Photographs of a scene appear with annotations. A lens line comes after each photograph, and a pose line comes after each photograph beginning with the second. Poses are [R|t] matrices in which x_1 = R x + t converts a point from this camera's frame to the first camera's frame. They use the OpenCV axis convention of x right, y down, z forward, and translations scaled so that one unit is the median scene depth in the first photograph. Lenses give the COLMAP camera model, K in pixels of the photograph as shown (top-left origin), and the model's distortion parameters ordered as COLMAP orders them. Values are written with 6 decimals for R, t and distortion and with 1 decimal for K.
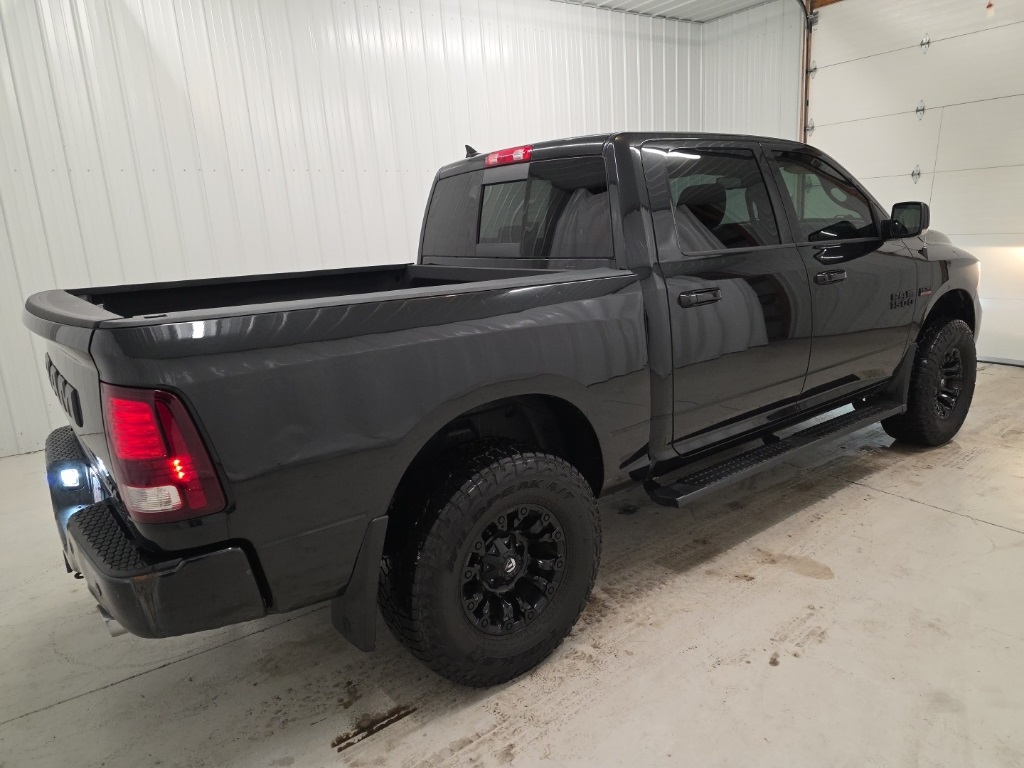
lens RADIAL K [[685.4, 0, 514.3], [0, 685.4, 380.4], [0, 0, 1]] dist [0.048625, -0.045167]
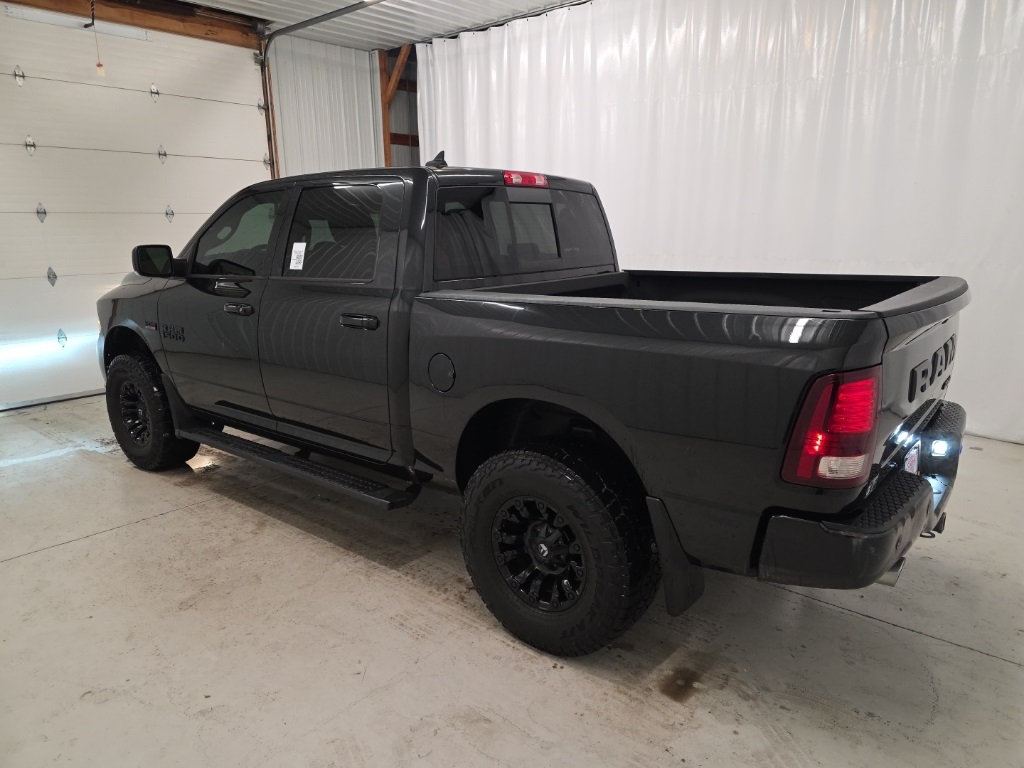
lens RADIAL K [[687.2, 0, 518.0], [0, 687.2, 394.4], [0, 0, 1]] dist [0.044128, -0.043641]
pose [[-0.245893, -0.173151, 0.953706, -1.094022], [0.239528, 0.942546, 0.232882, -0.260067], [-0.939235, 0.285703, -0.190291, 1.306396]]
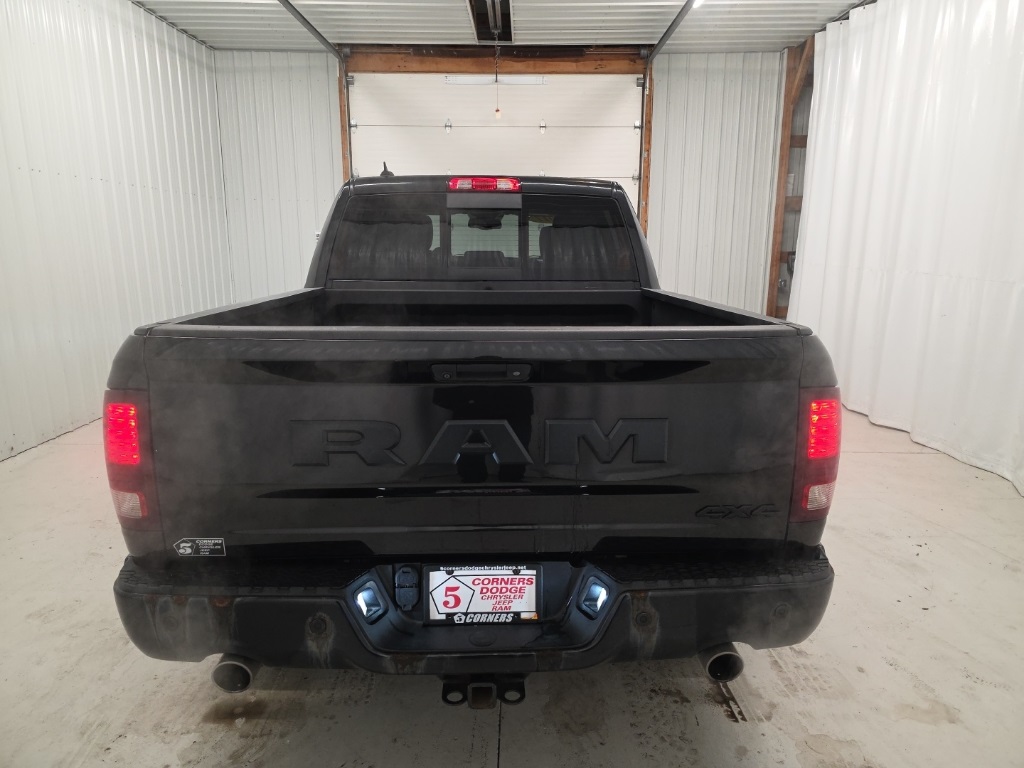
lens RADIAL K [[685.4, 0, 514.3], [0, 685.4, 380.4], [0, 0, 1]] dist [0.048625, -0.045167]
pose [[0.576453, -0.102156, 0.810719, -0.843807], [0.145871, 0.989083, 0.020911, -0.048338], [-0.804005, 0.106206, 0.585061, 0.387429]]
